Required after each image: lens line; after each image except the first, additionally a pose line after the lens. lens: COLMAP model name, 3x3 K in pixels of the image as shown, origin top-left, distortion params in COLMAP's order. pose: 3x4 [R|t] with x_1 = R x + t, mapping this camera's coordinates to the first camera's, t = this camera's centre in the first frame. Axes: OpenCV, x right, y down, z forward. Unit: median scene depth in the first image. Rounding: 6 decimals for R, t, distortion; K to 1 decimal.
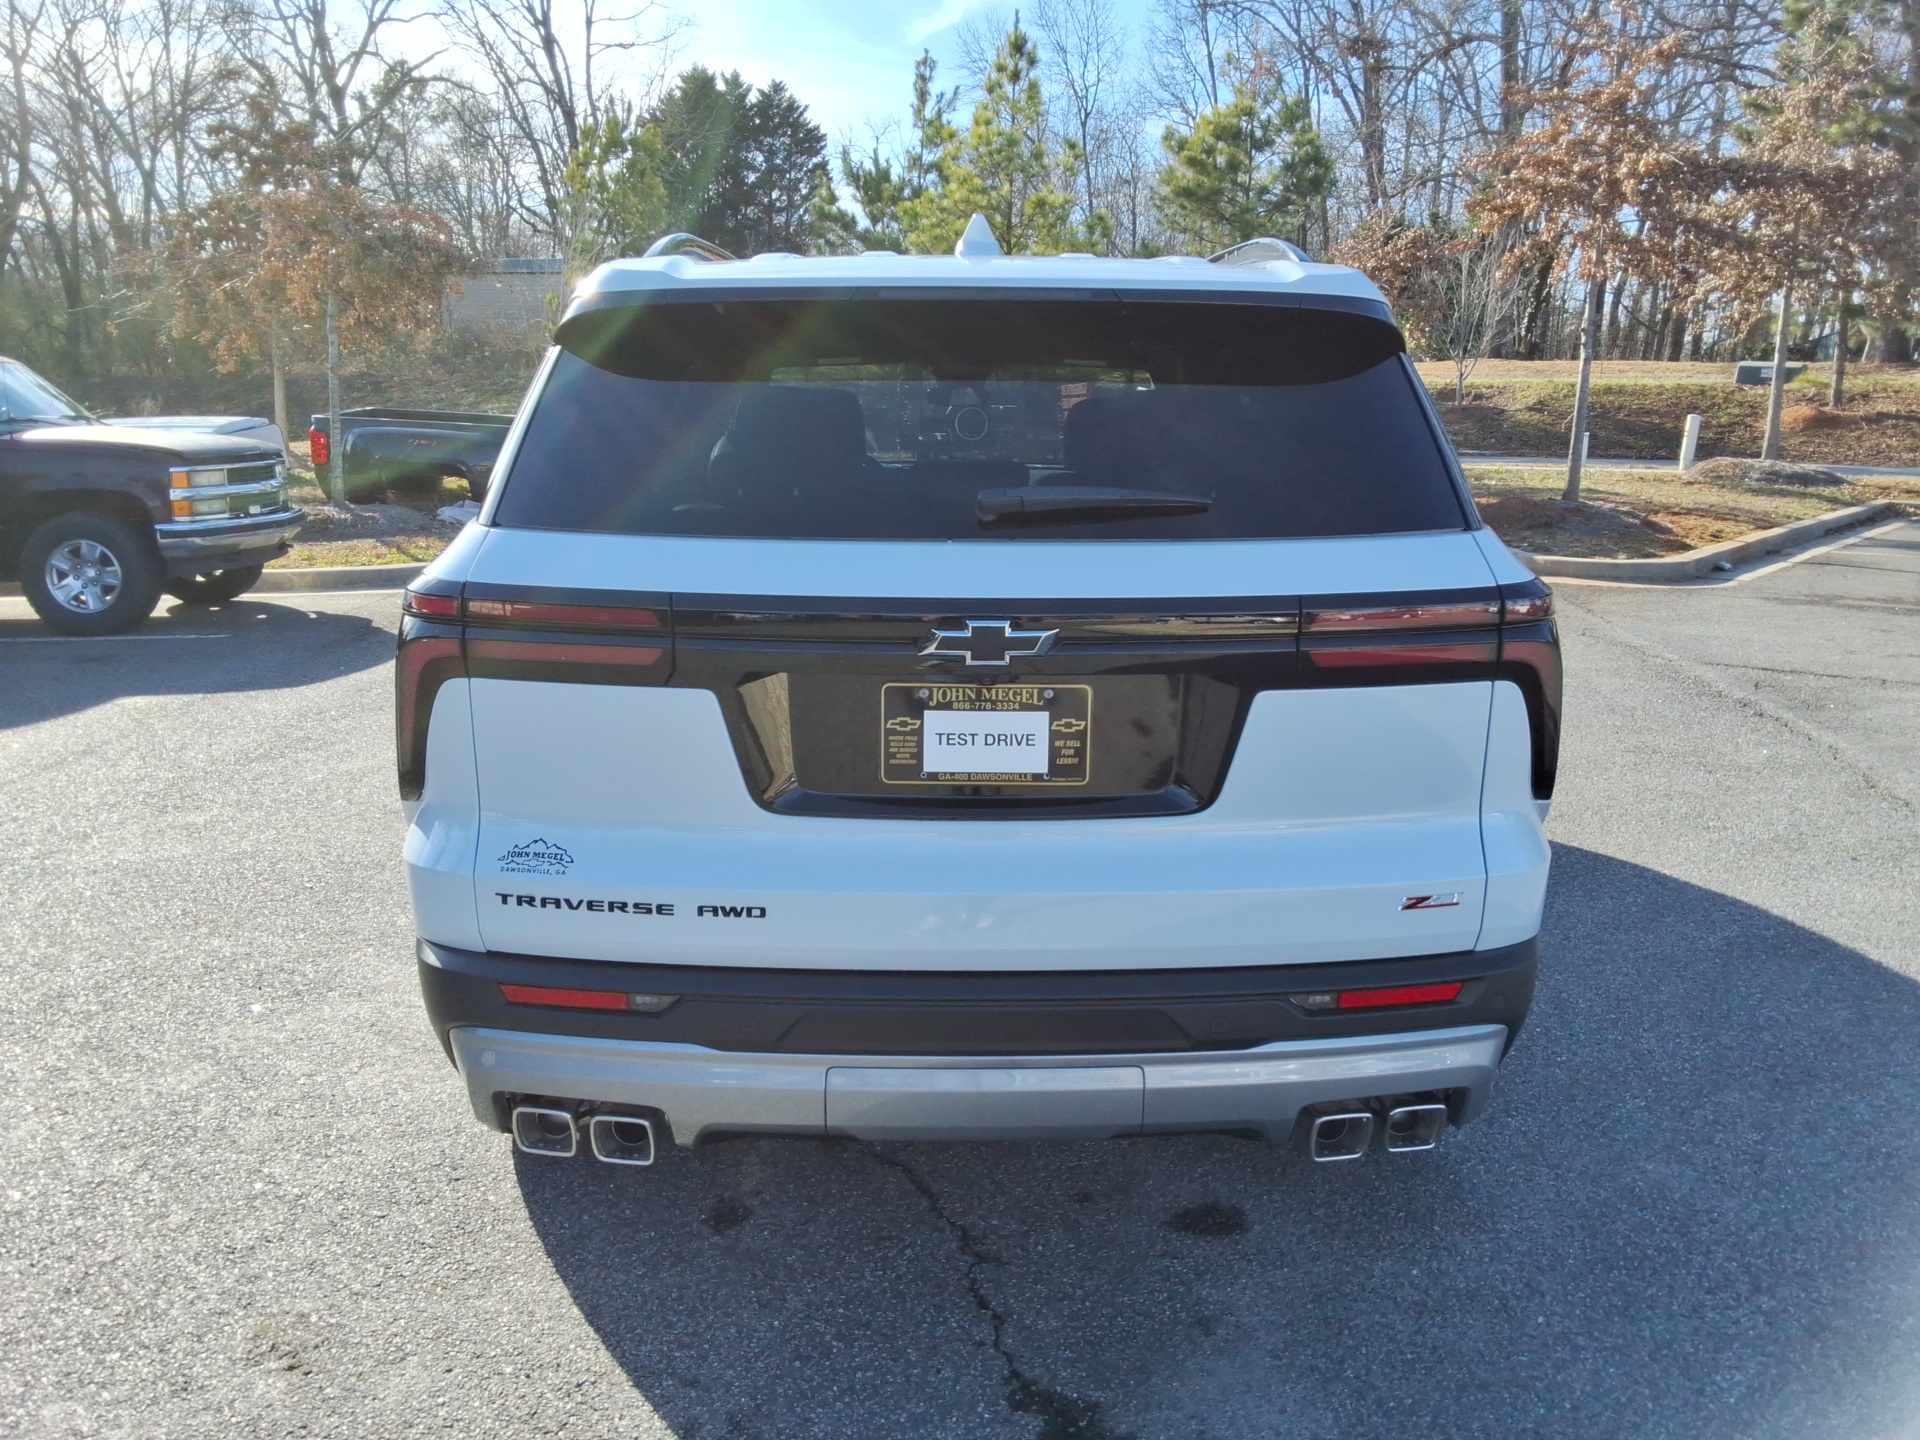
lens RADIAL K [[1545.7, 0, 976.5], [0, 1545.7, 712.4], [0, 0, 1]] dist [0.093530, -0.133871]
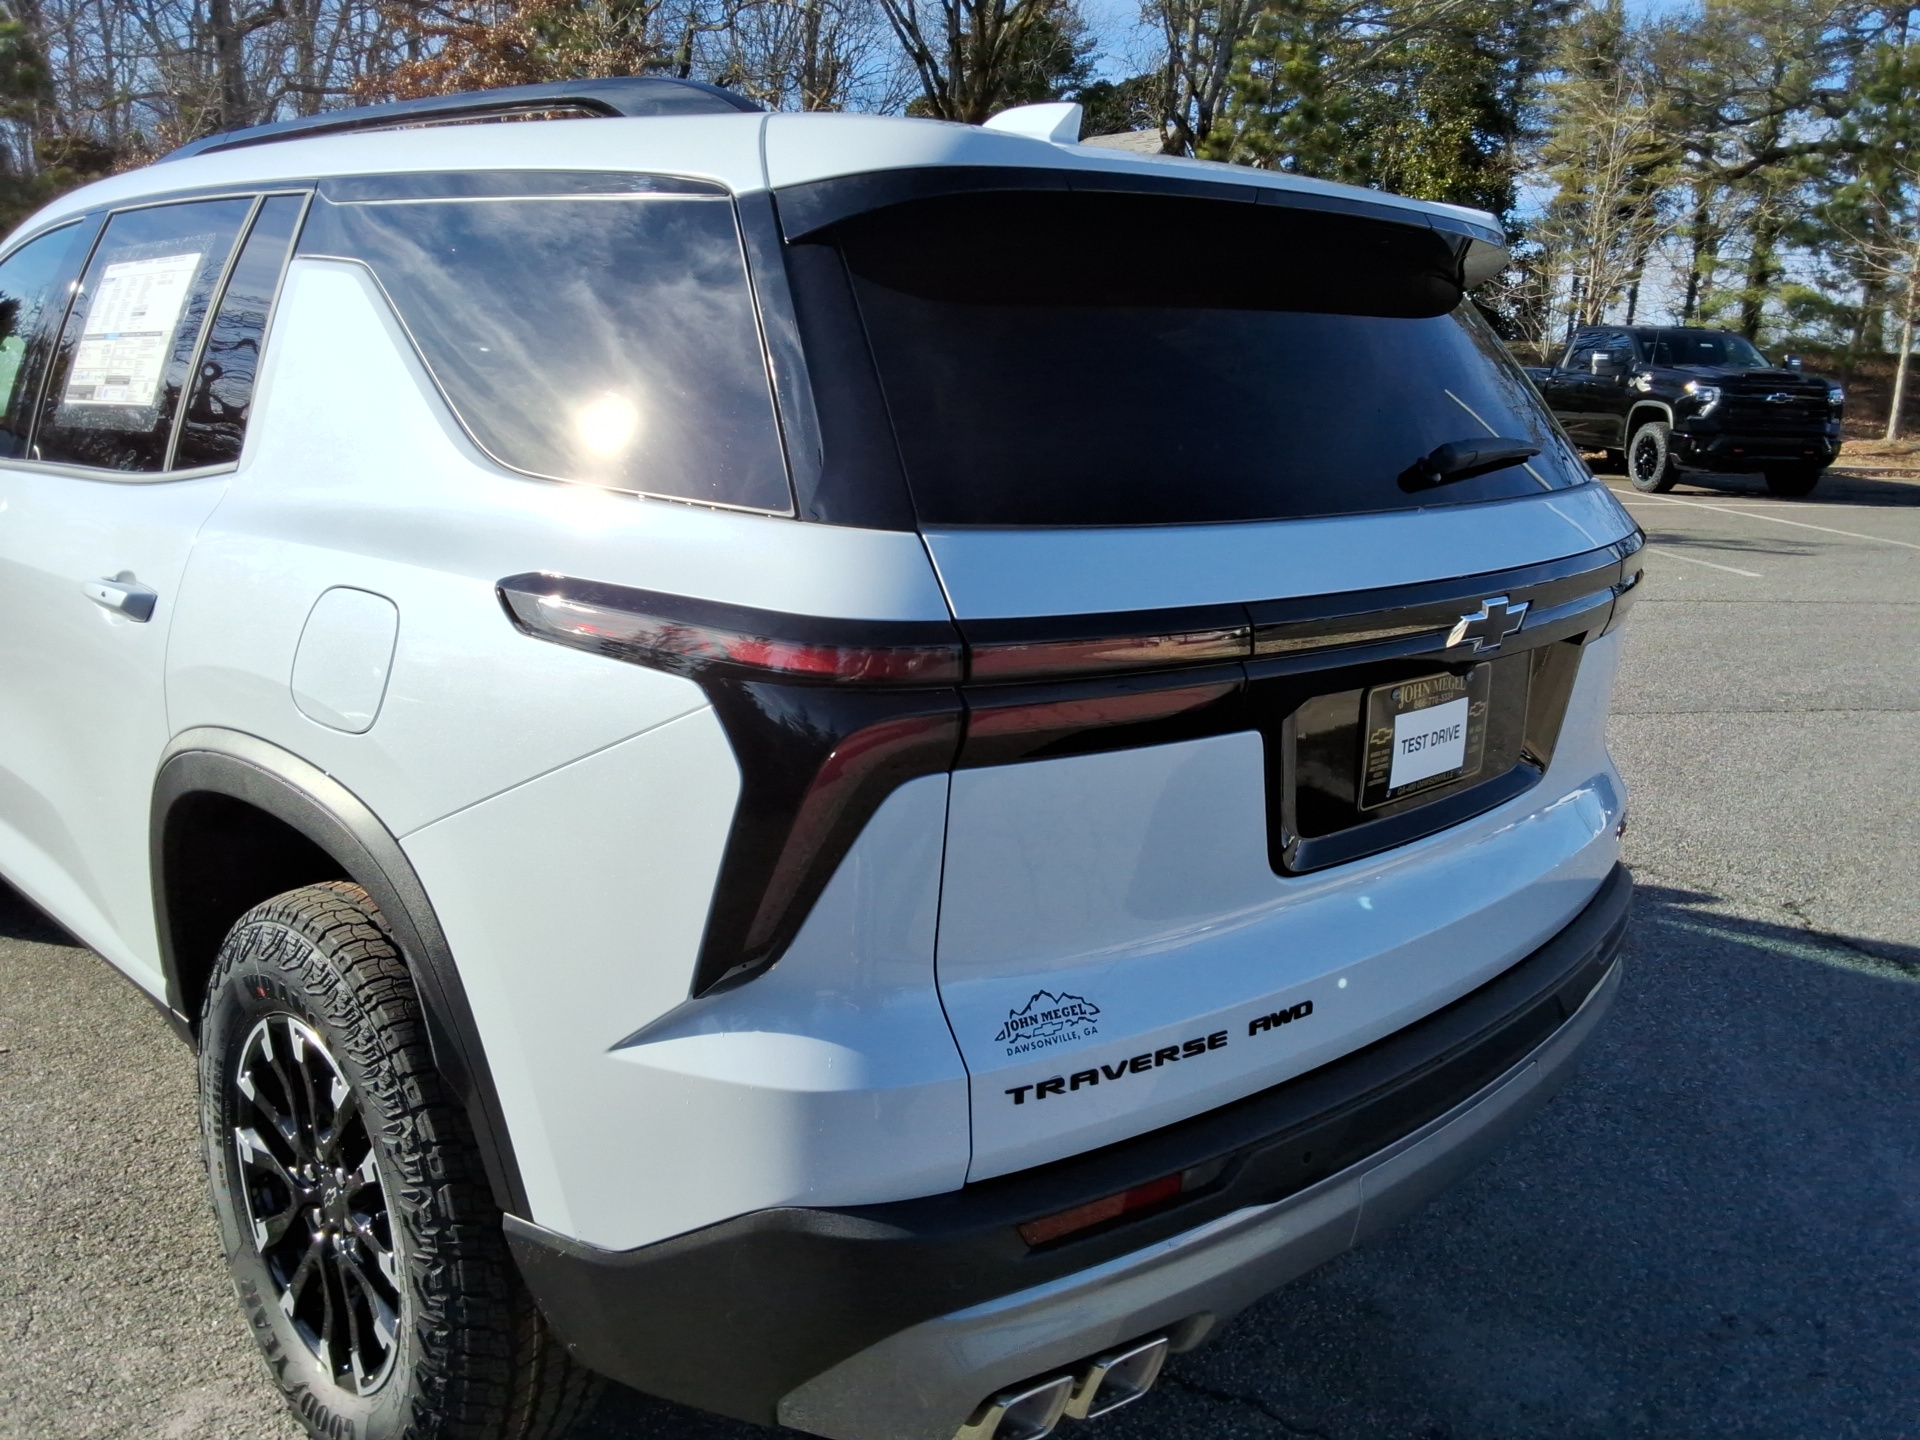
lens RADIAL K [[1545.7, 0, 963.0], [0, 1545.7, 720.2], [0, 0, 1]] dist [0.093530, -0.133871]
pose [[0.718714, -0.147126, 0.679562, -0.118461], [0.121695, 0.988888, 0.085390, -0.015161], [-0.684573, 0.021328, 0.728632, 0.086133]]
